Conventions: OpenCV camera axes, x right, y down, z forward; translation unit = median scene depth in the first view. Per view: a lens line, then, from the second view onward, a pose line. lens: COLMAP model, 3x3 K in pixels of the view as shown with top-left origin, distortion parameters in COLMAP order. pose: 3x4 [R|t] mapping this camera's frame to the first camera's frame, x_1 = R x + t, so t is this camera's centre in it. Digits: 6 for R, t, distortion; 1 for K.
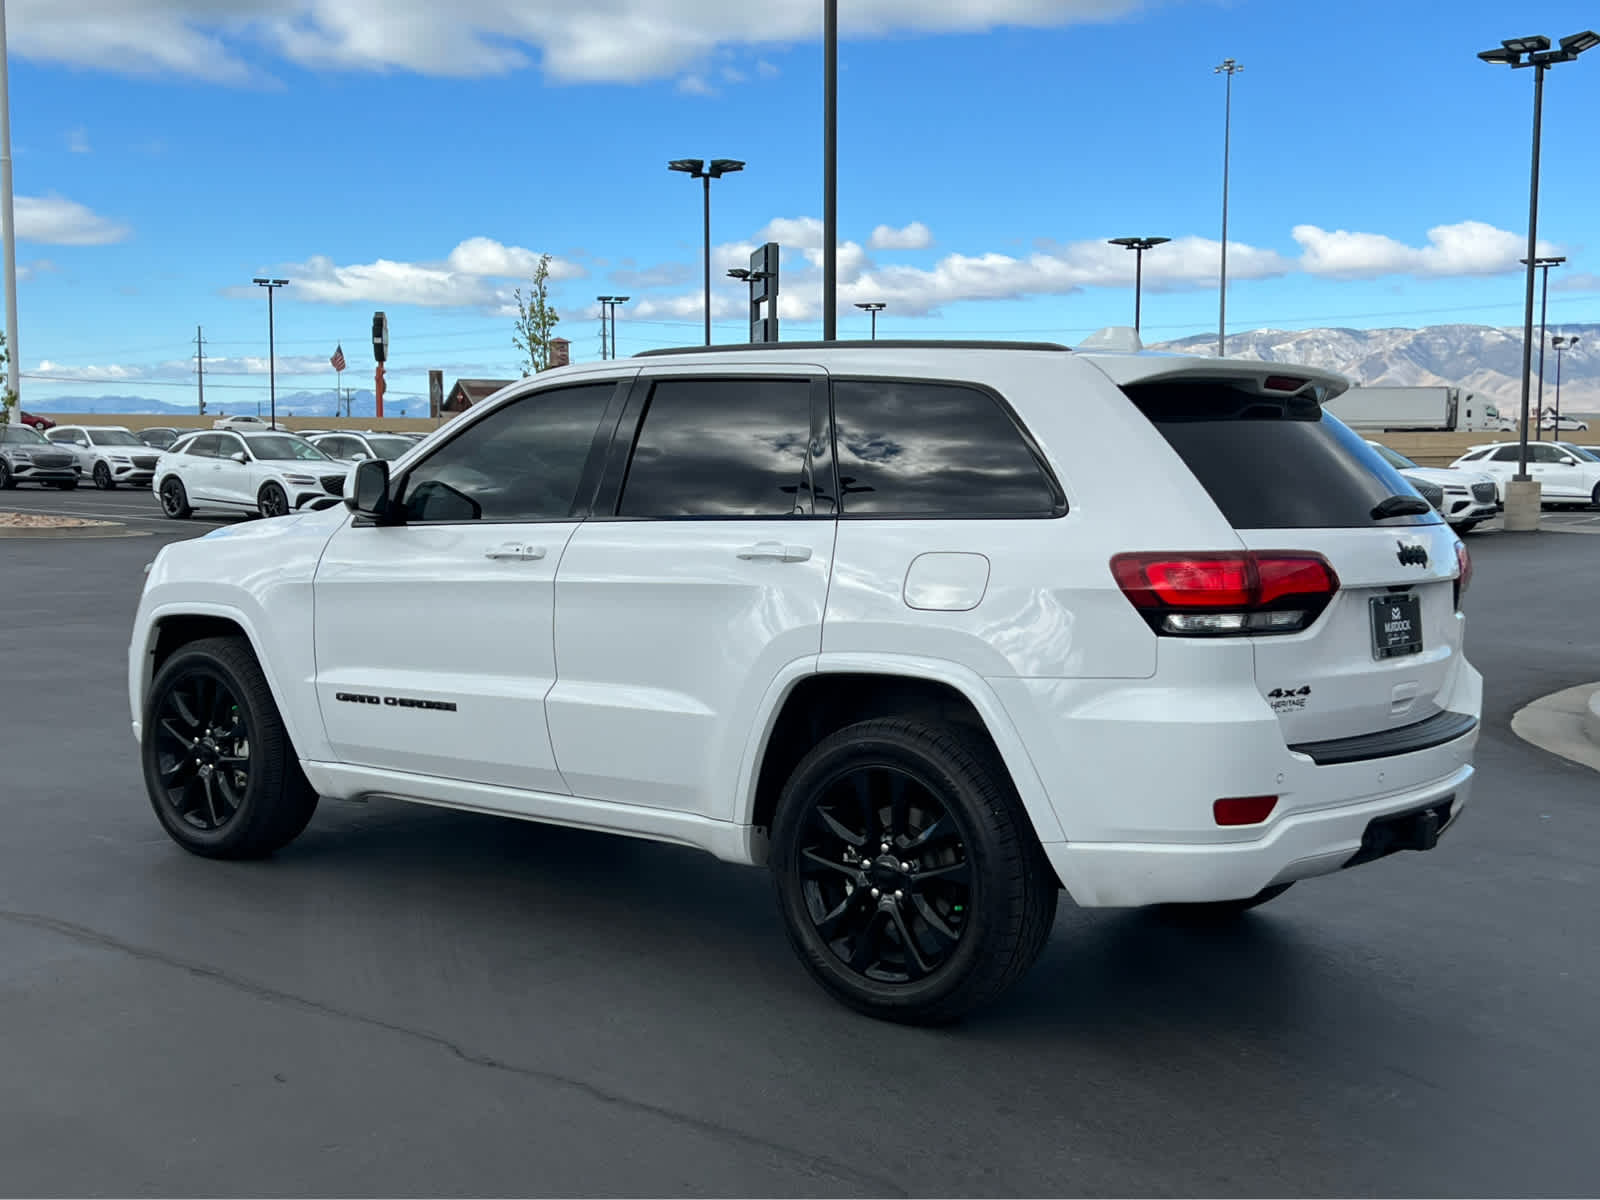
lens RADIAL K [[1863.1, 0, 796.7], [0, 1863.1, 591.0], [0, 0, 1]] dist [0.170553, -0.424729]
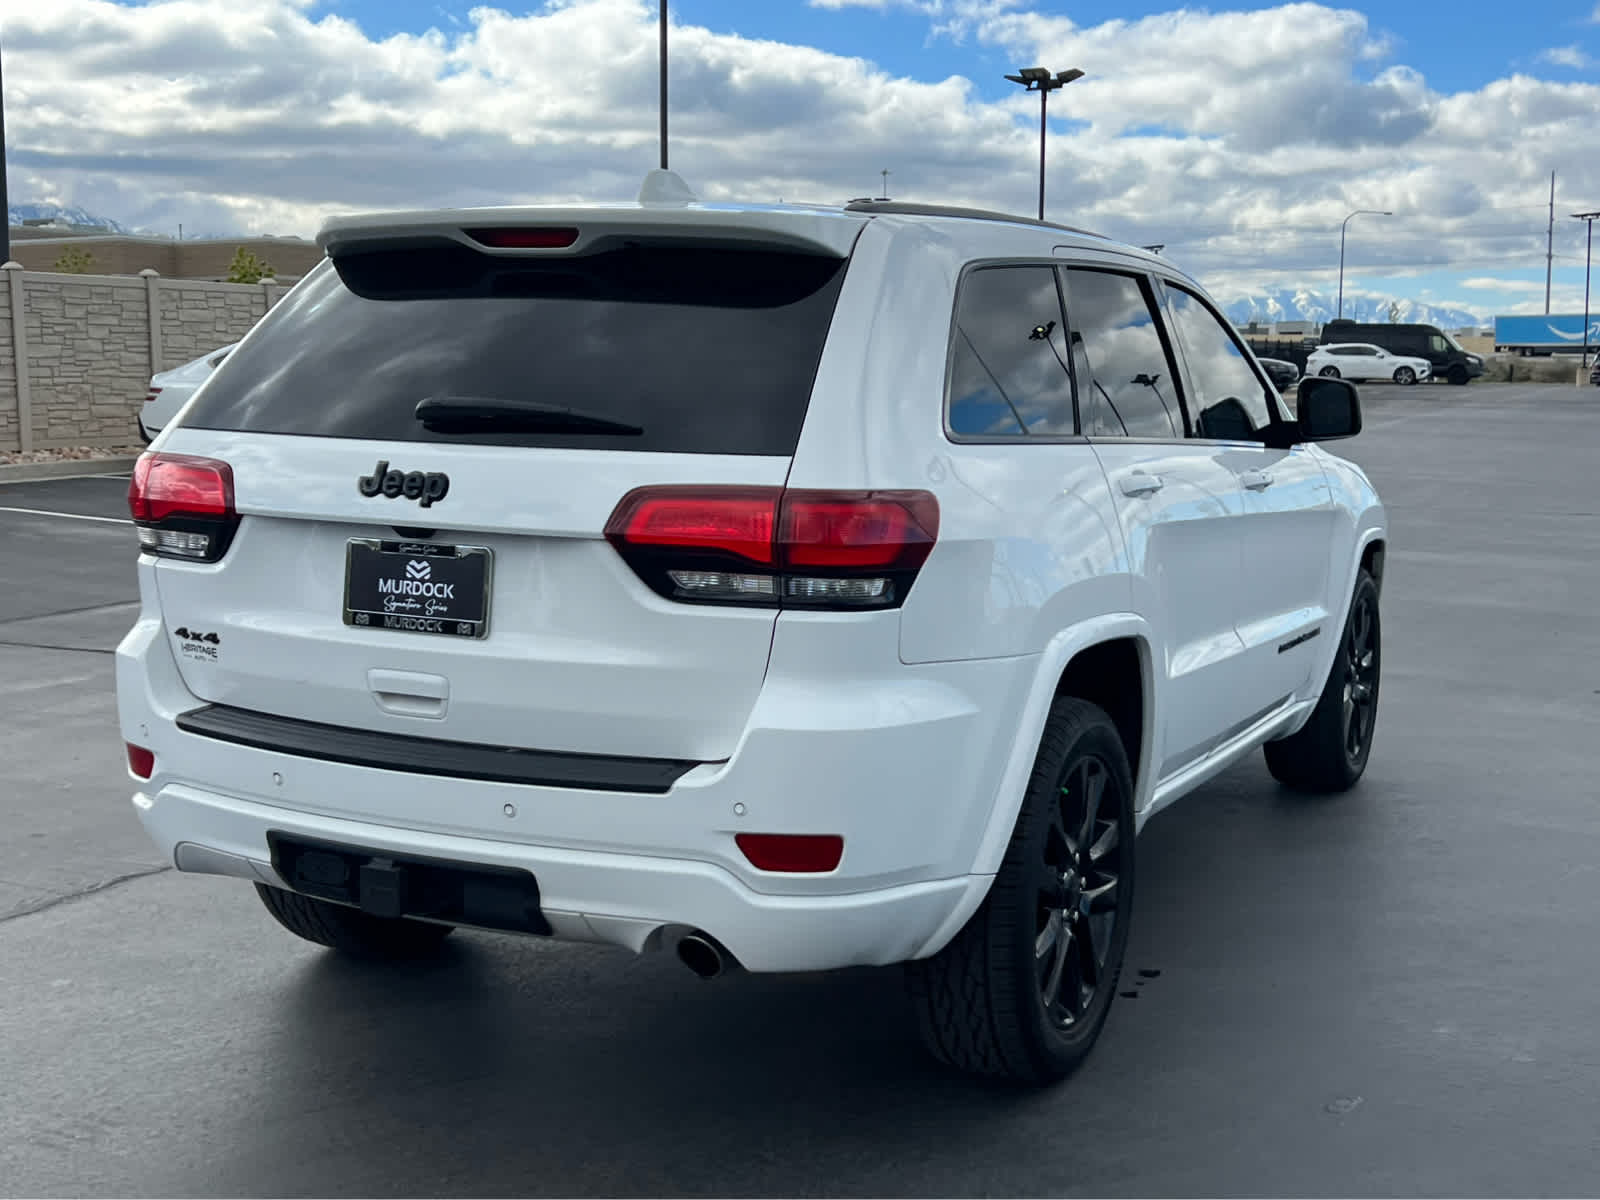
lens RADIAL K [[1863.1, 0, 796.7], [0, 1863.1, 591.0], [0, 0, 1]] dist [0.170553, -0.424729]
pose [[0.227764, 0.108186, -0.967688, 1.008520], [-0.073217, 0.992898, 0.093771, -0.054149], [0.970960, 0.049494, 0.234068, 0.976459]]
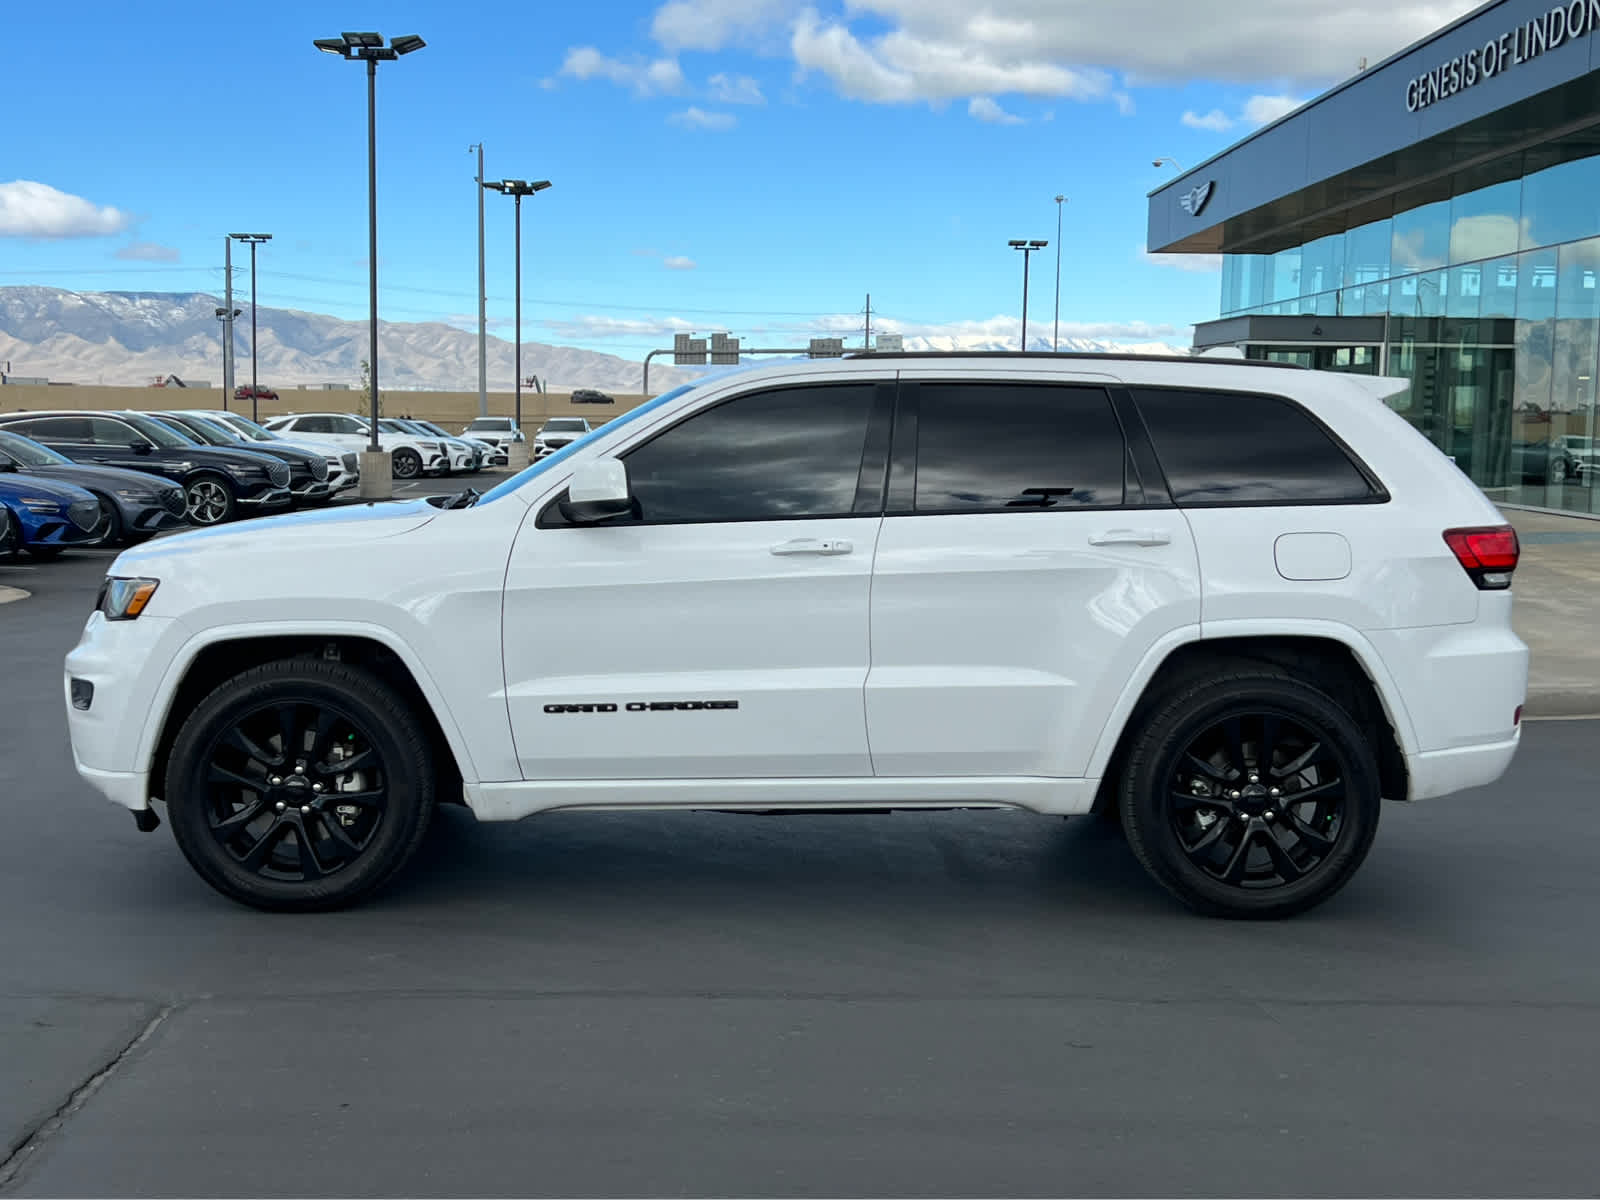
lens RADIAL K [[1863.1, 0, 796.7], [0, 1863.1, 591.0], [0, 0, 1]] dist [0.170553, -0.424729]
pose [[0.758397, -0.052680, 0.649661, -0.952271], [0.040848, 0.998611, 0.033291, -0.036305], [-0.650512, 0.001290, 0.759495, 0.264186]]
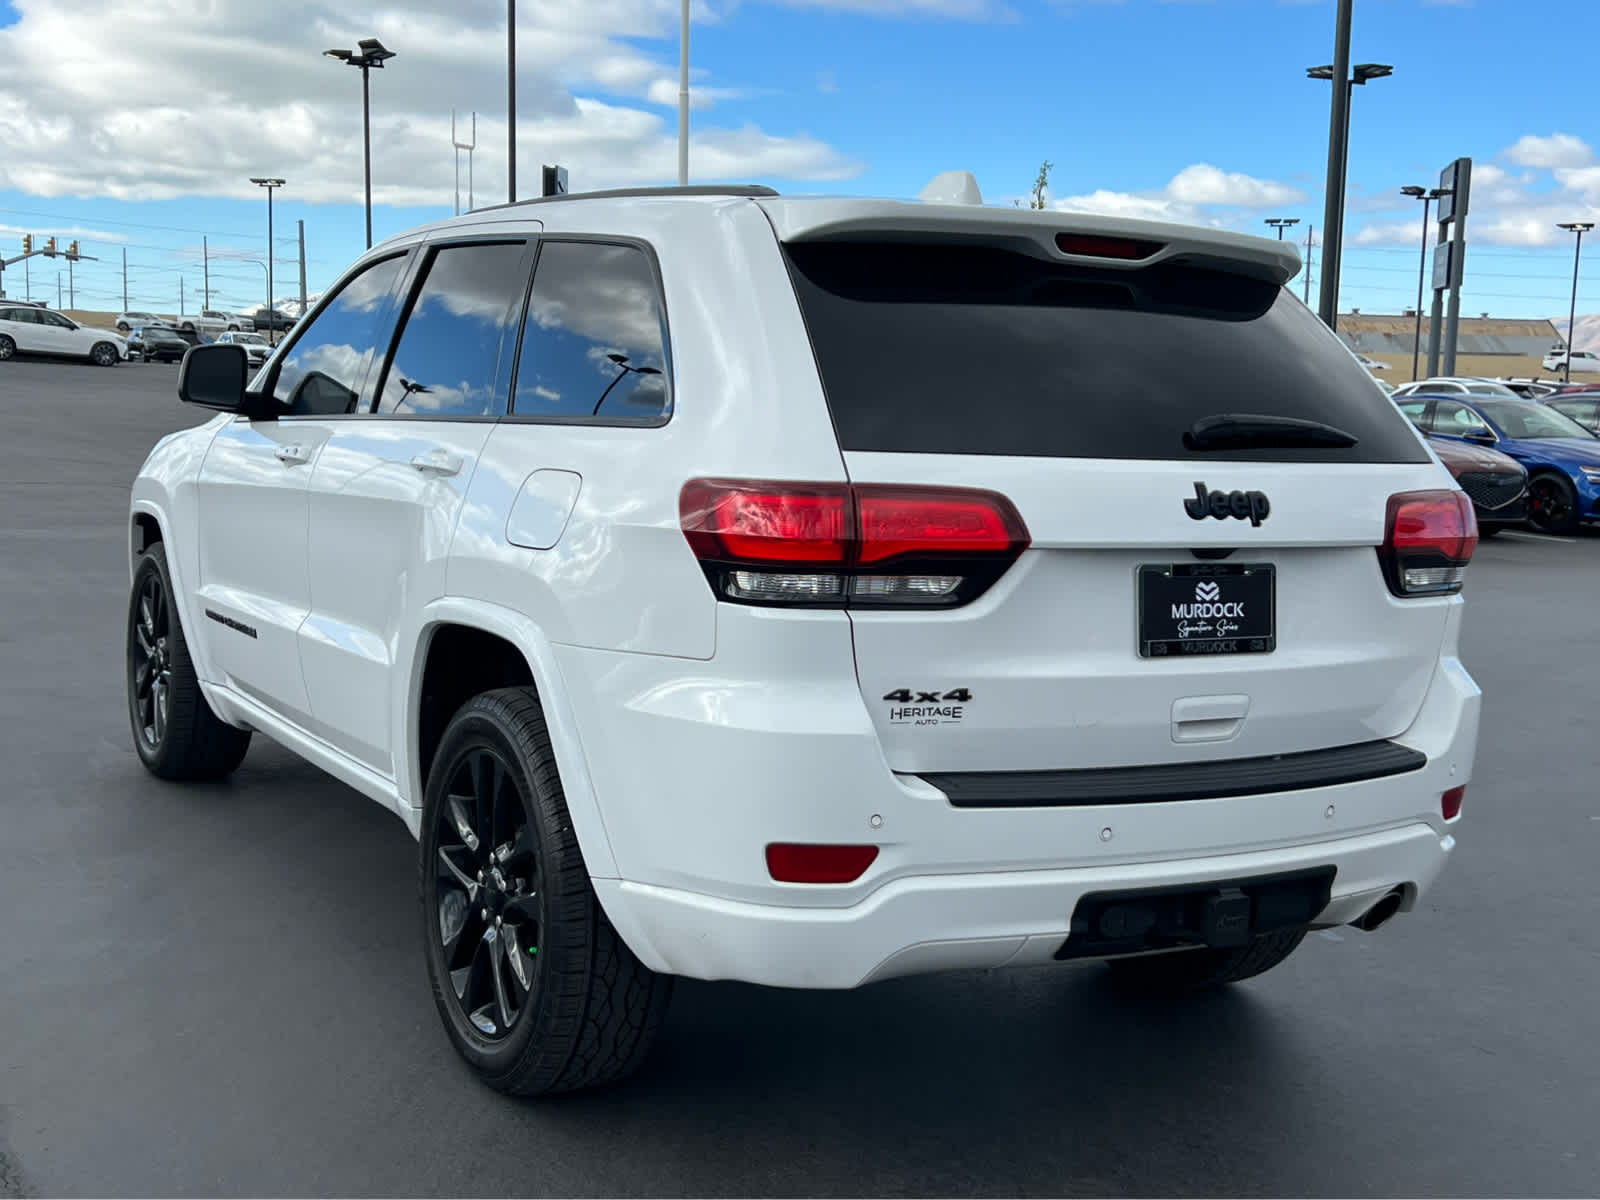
lens RADIAL K [[1870.8, 0, 808.9], [0, 1870.8, 598.3], [0, 0, 1]] dist [0.169503, -0.431961]
pose [[0.934866, 0.064548, -0.349083, 0.419477], [-0.050319, 0.997497, 0.049685, -0.011564], [0.351416, -0.028883, 0.935774, 0.327801]]
